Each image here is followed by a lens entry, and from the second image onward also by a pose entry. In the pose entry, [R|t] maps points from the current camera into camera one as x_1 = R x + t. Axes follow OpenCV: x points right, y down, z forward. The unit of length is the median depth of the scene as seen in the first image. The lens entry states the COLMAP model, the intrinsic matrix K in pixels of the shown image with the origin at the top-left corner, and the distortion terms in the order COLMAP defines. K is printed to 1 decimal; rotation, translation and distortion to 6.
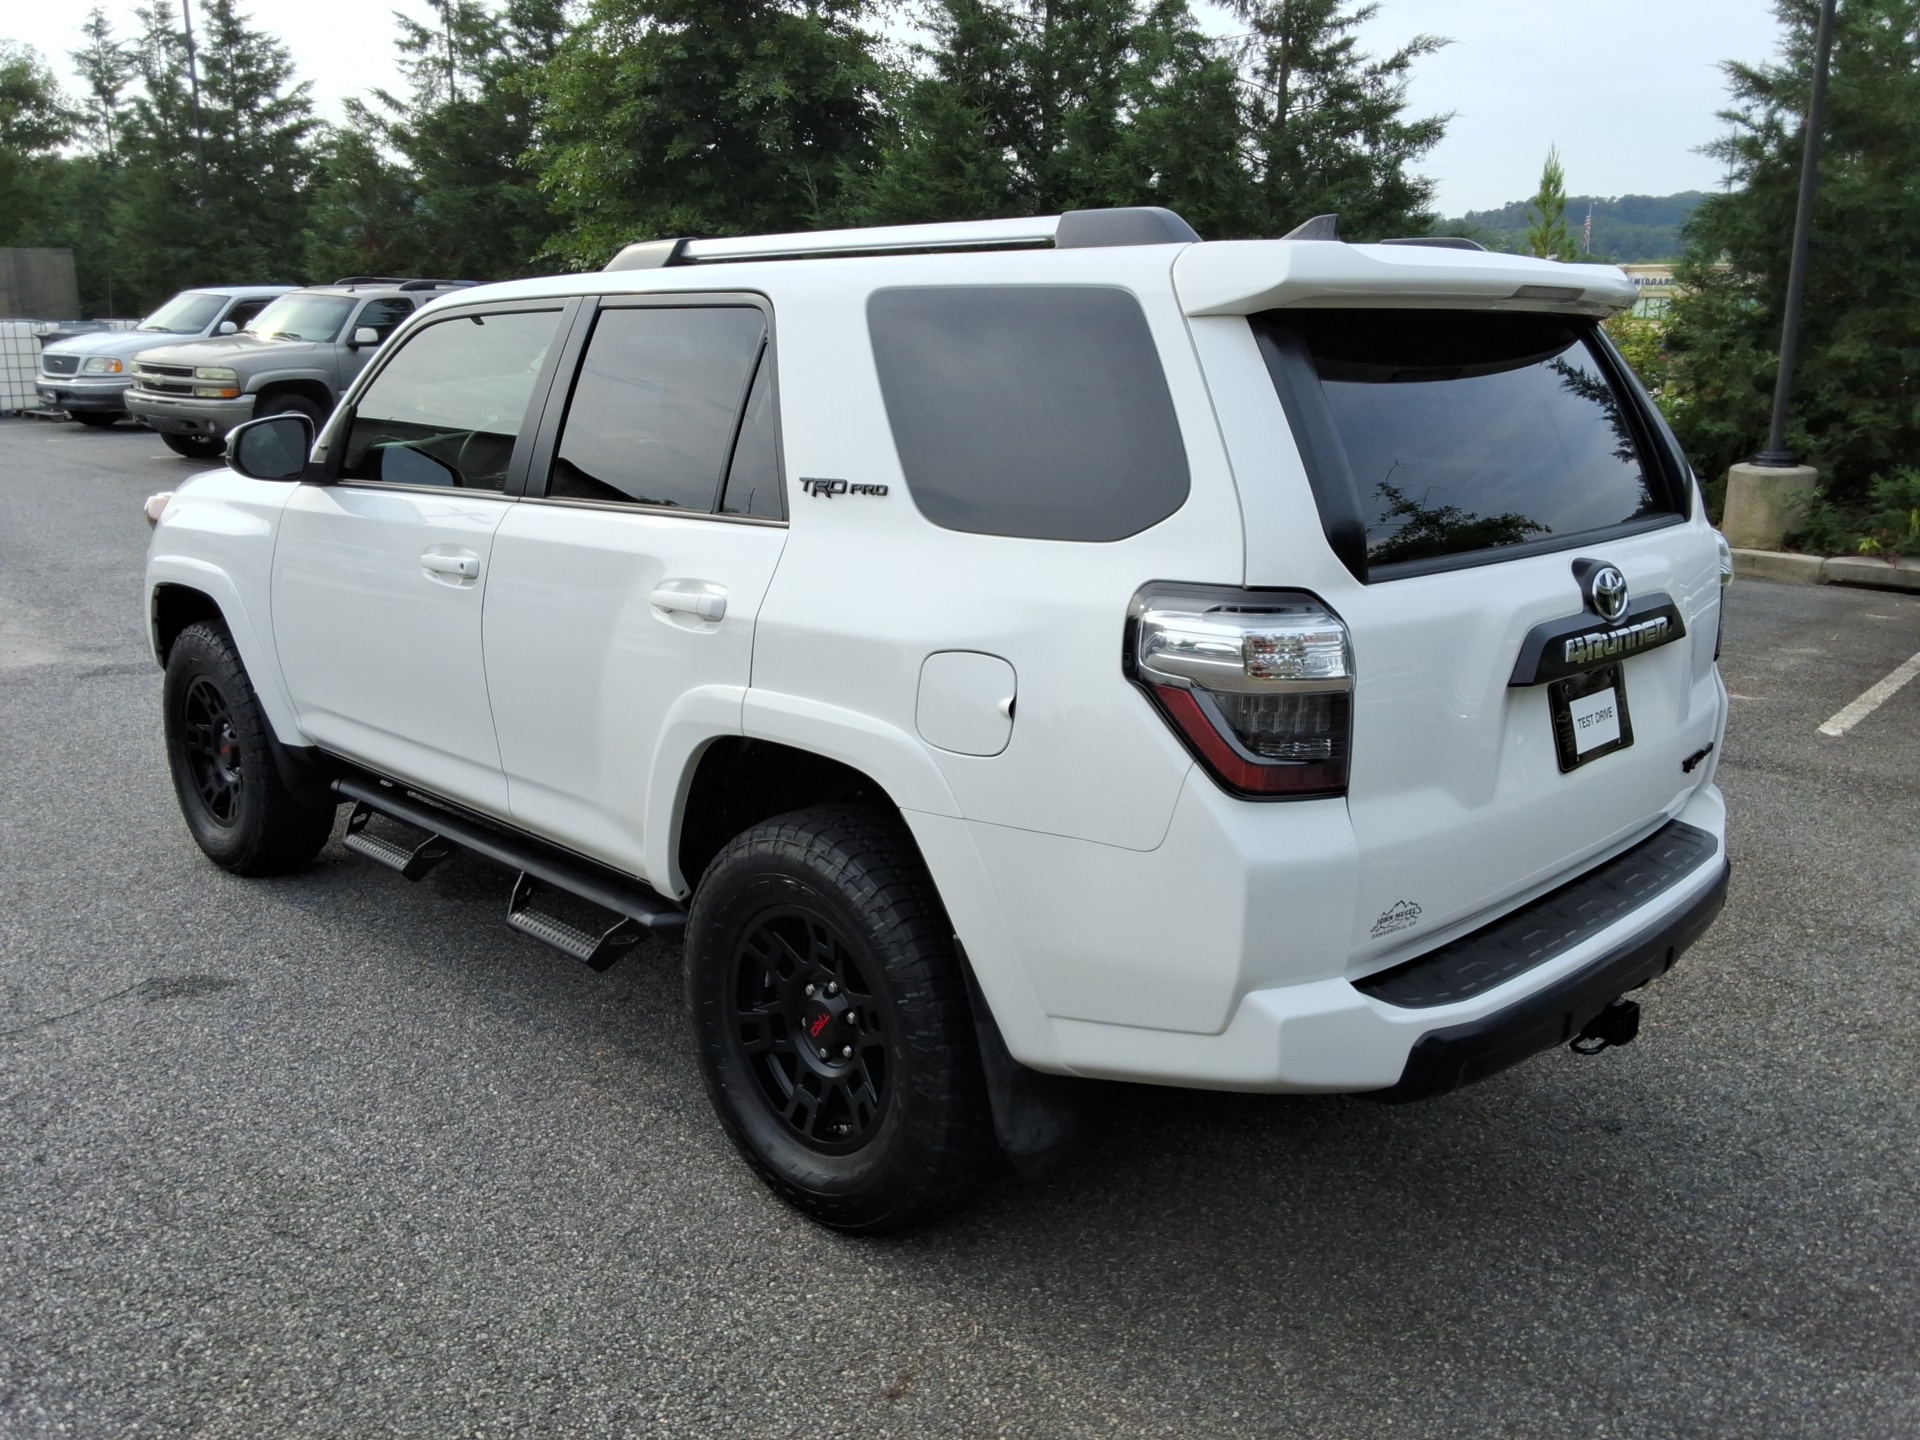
lens RADIAL K [[1542.3, 0, 970.4], [0, 1542.3, 709.2], [0, 0, 1]] dist [0.112009, -0.167842]
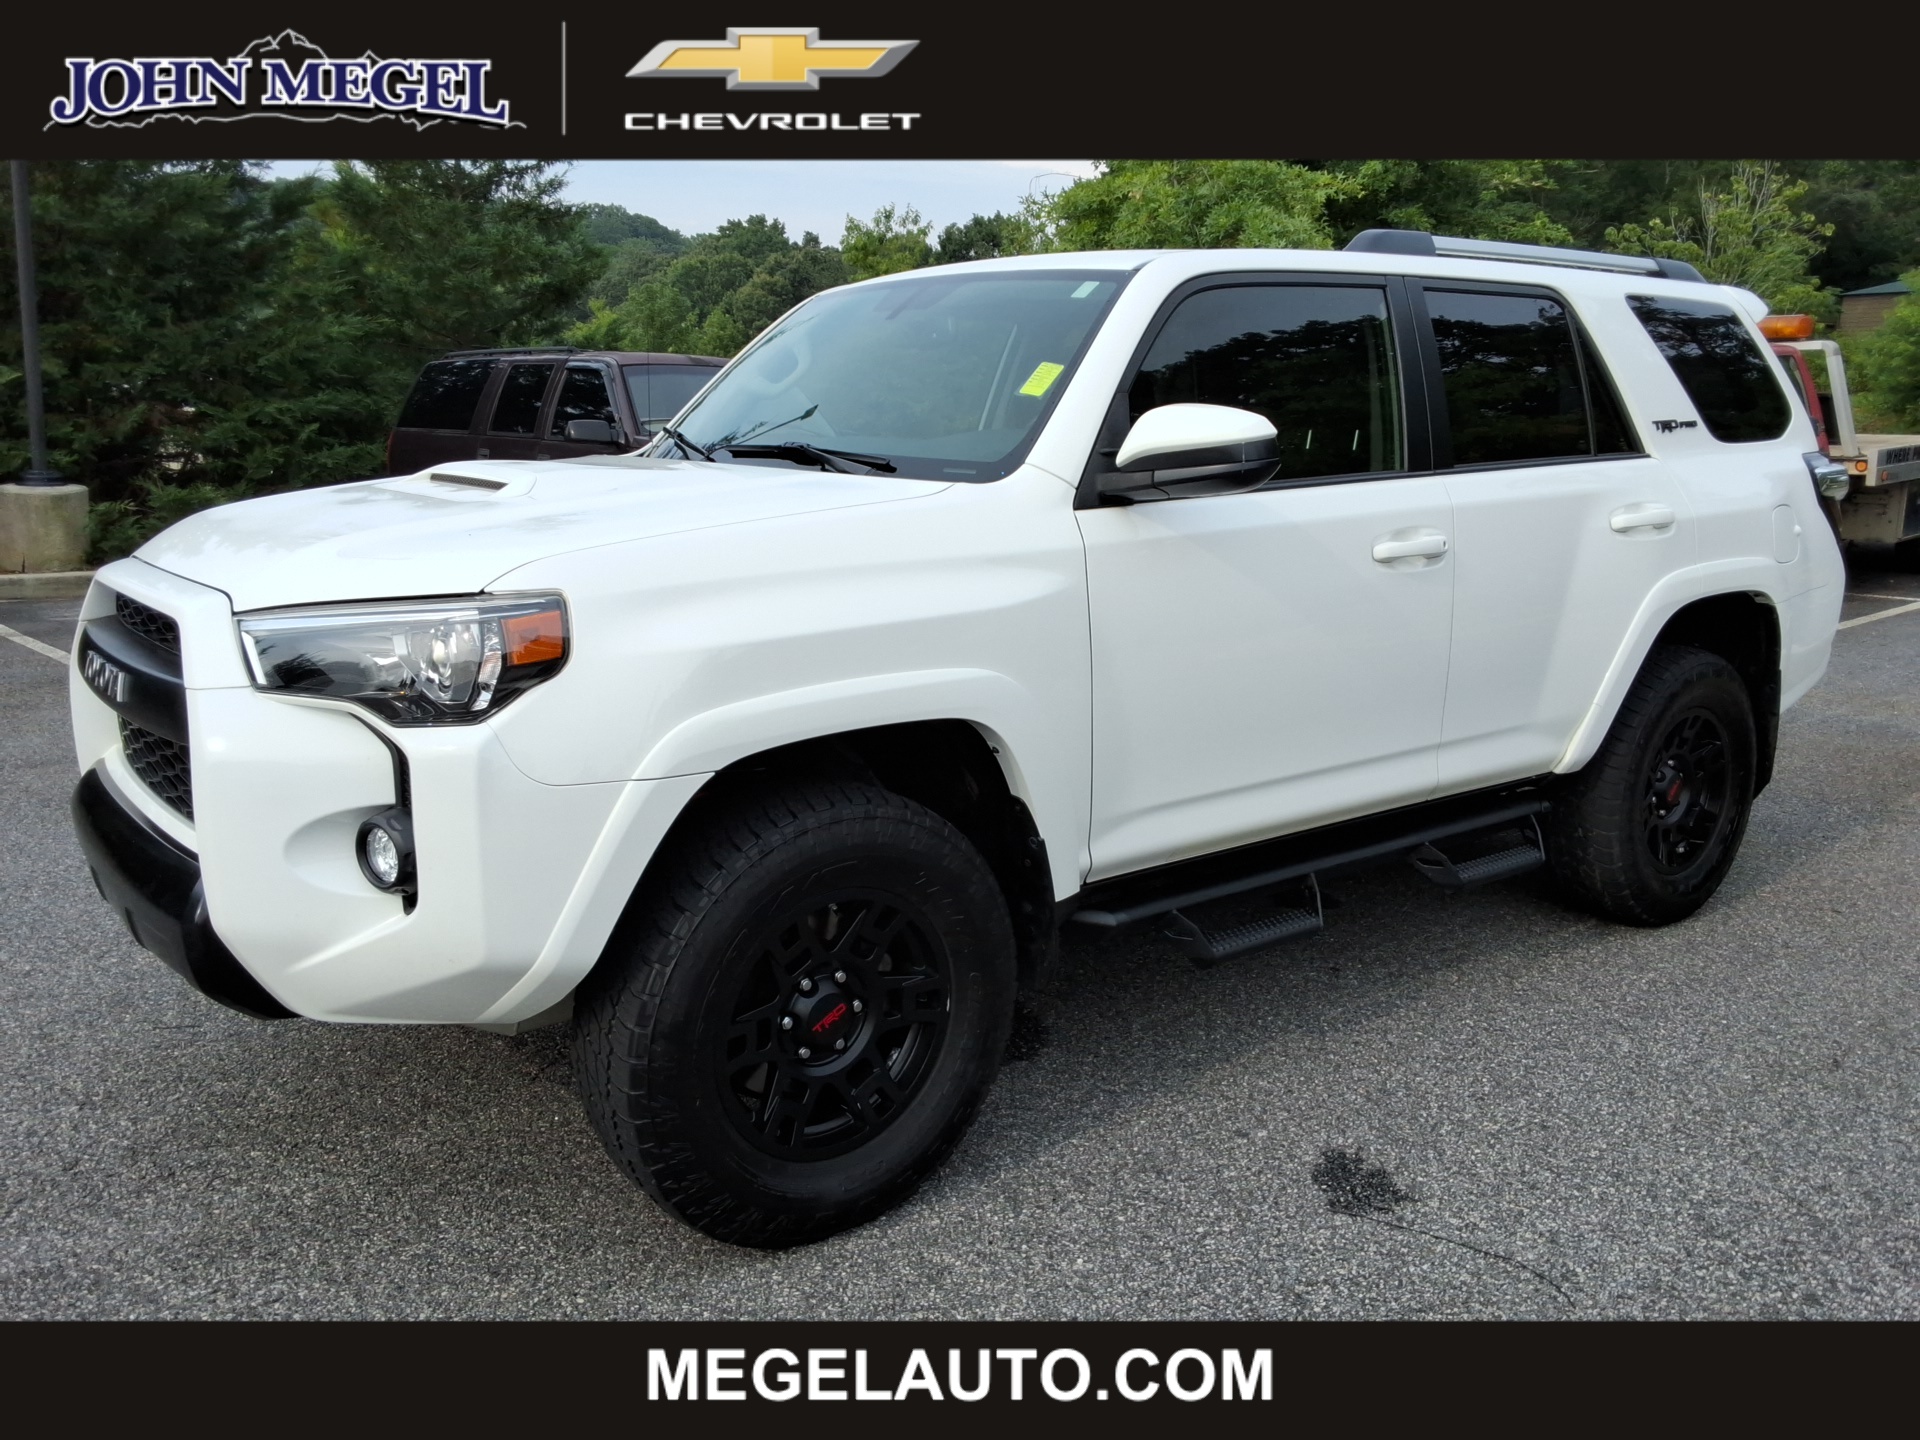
lens RADIAL K [[1542.3, 0, 970.4], [0, 1542.3, 709.2], [0, 0, 1]] dist [0.112009, -0.167842]
pose [[0.134634, -0.198900, 0.970728, -1.278740], [0.217510, 0.961686, 0.166880, -0.210375], [-0.966728, 0.188675, 0.172738, 1.086206]]
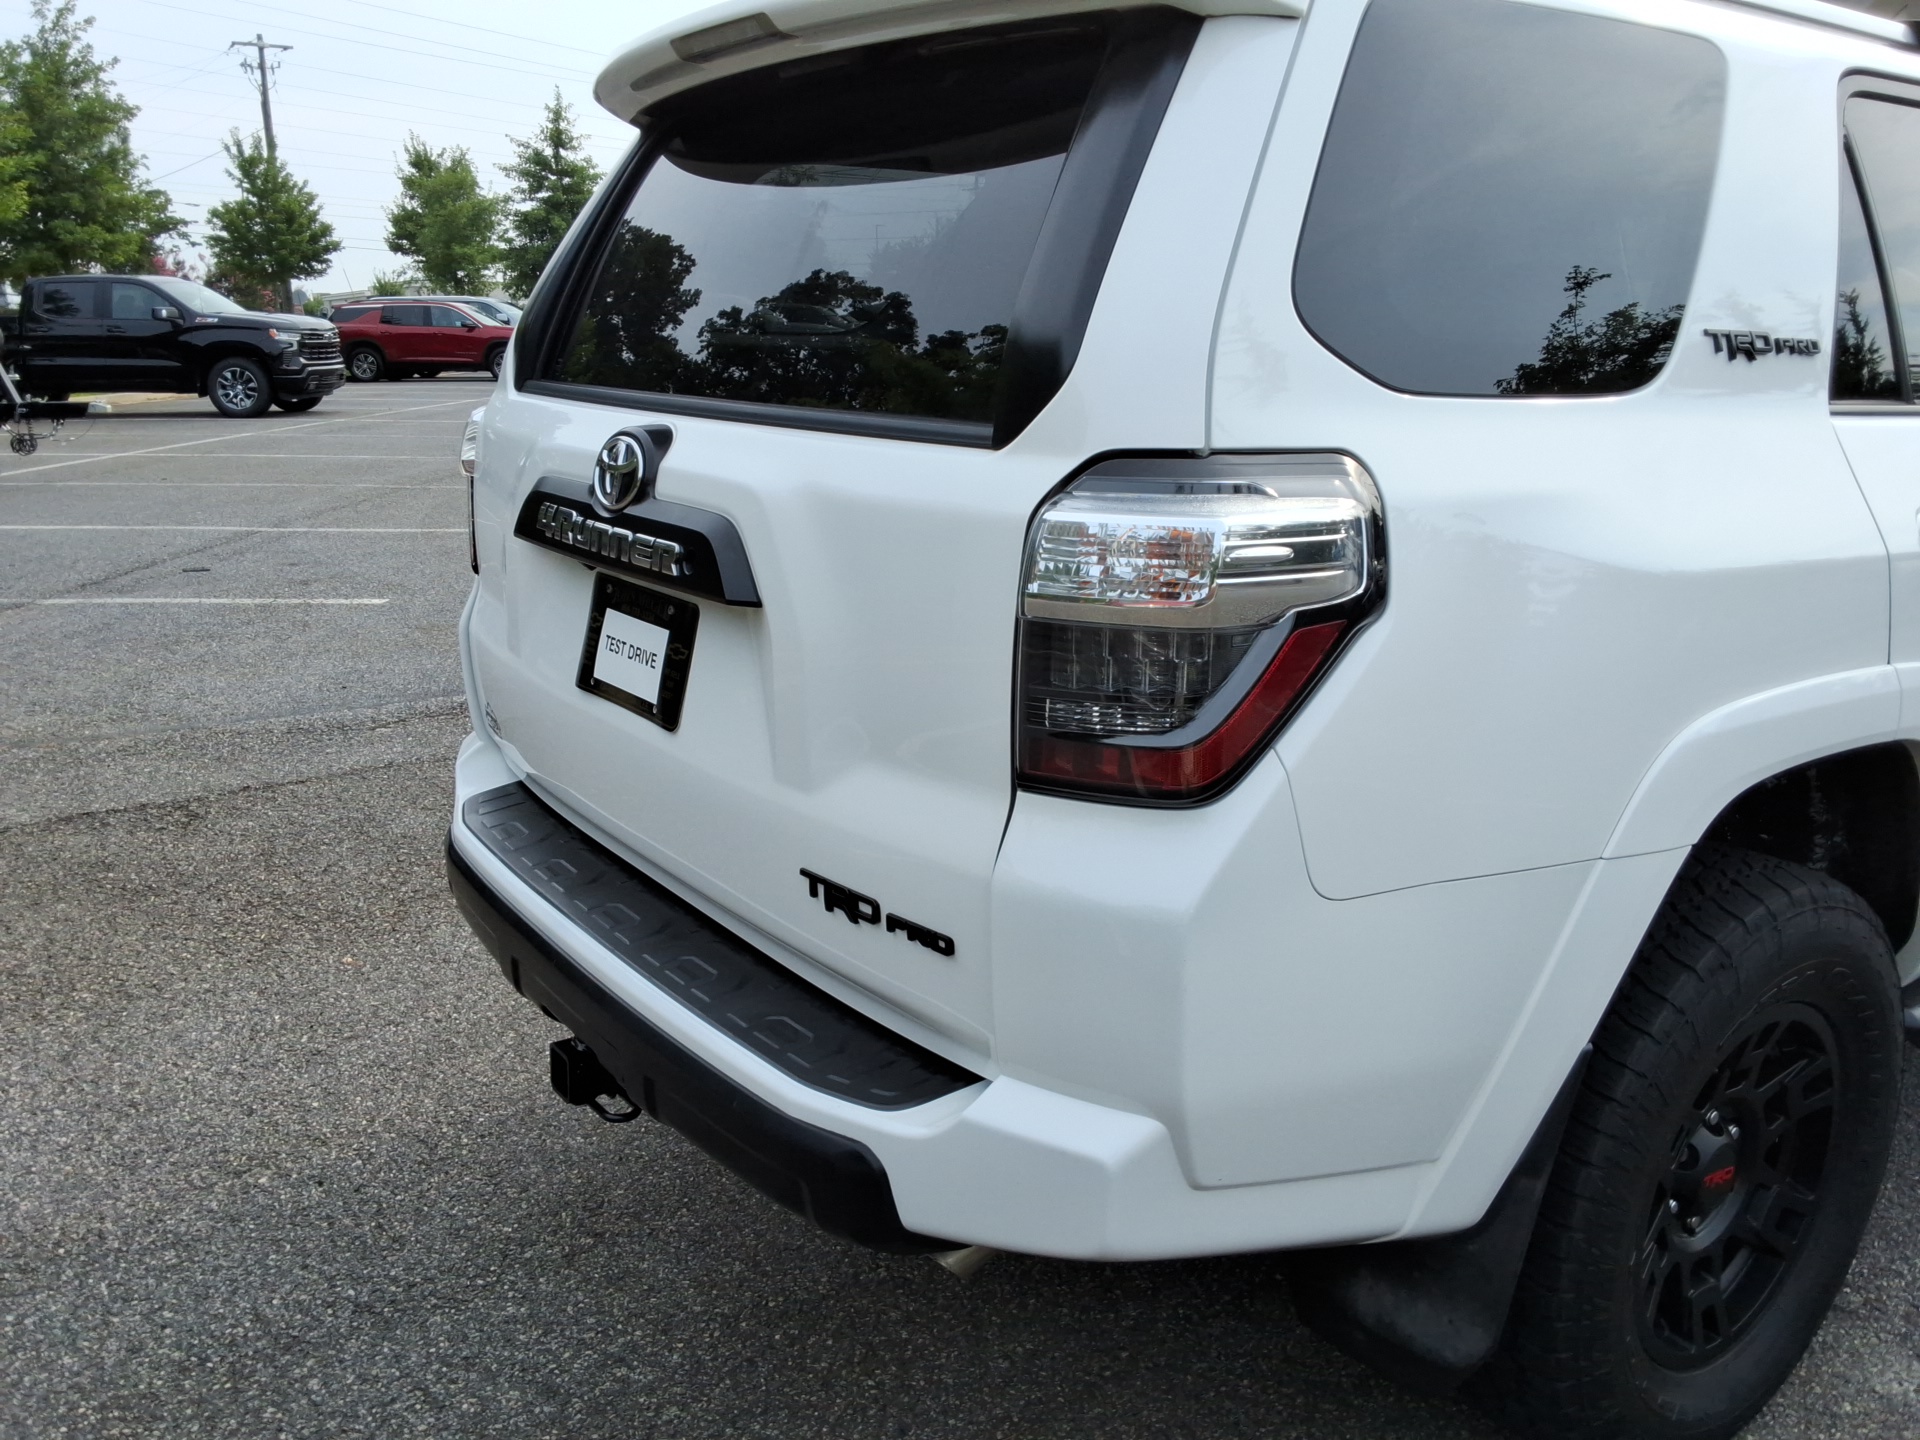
lens RADIAL K [[1541.9, 0, 982.3], [0, 1541.9, 708.9], [0, 0, 1]] dist [0.128296, -0.211938]
pose [[-0.159464, 0.229155, -0.960239, 0.767802], [-0.239821, 0.934556, 0.262852, -0.140685], [0.957631, 0.272201, -0.094072, 0.890508]]
